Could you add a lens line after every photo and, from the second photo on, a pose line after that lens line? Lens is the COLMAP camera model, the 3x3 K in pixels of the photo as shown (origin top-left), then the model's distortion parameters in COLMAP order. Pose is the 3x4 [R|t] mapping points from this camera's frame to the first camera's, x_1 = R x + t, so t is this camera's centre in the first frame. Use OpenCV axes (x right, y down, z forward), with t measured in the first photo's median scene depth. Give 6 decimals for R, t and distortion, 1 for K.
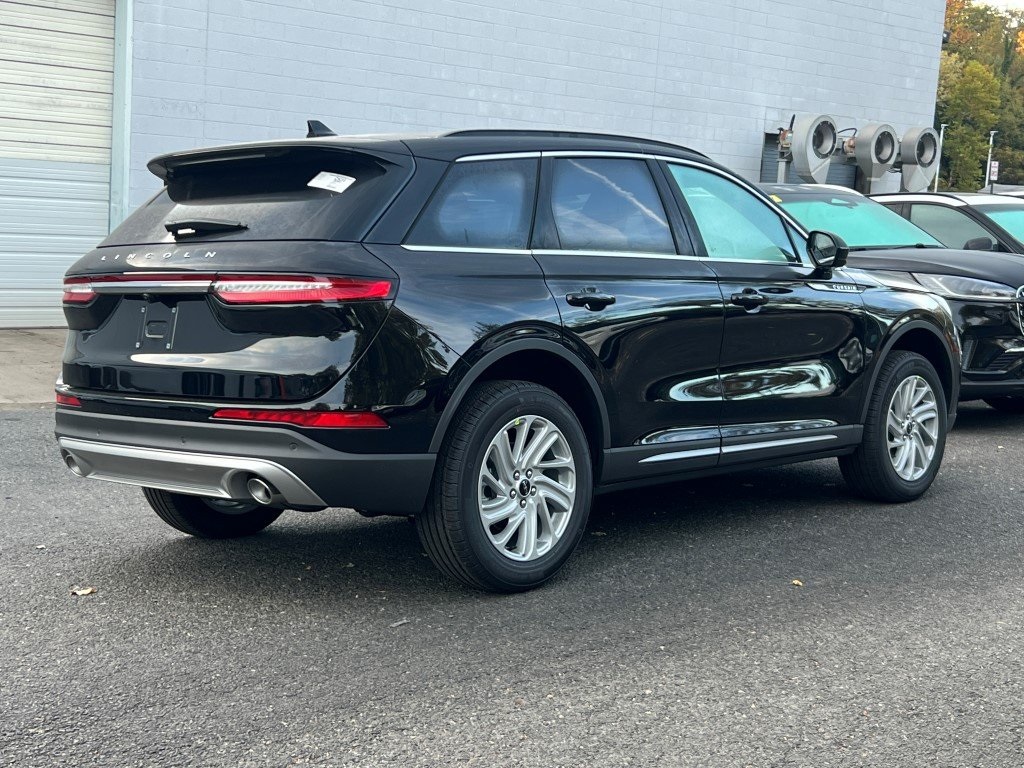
lens RADIAL K [[1446.1, 0, 522.2], [0, 1446.1, 380.5], [0, 0, 1]] dist [0.081302, 0.000000]
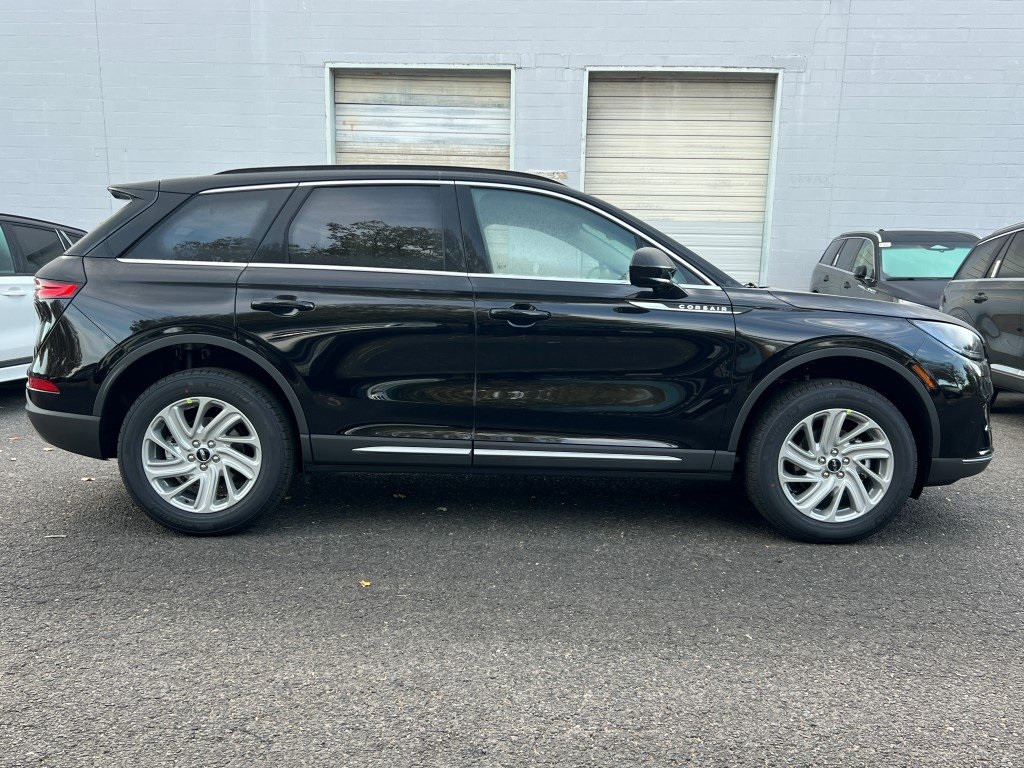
lens RADIAL K [[894.1, 0, 512.6], [0, 894.1, 386.2], [0, 0, 1]] dist [0.033148, -0.021335]
pose [[0.696804, 0.088329, -0.711802, 0.729114], [-0.071968, 0.995990, 0.053143, -0.044436], [0.713642, 0.014197, 0.700367, 0.647513]]
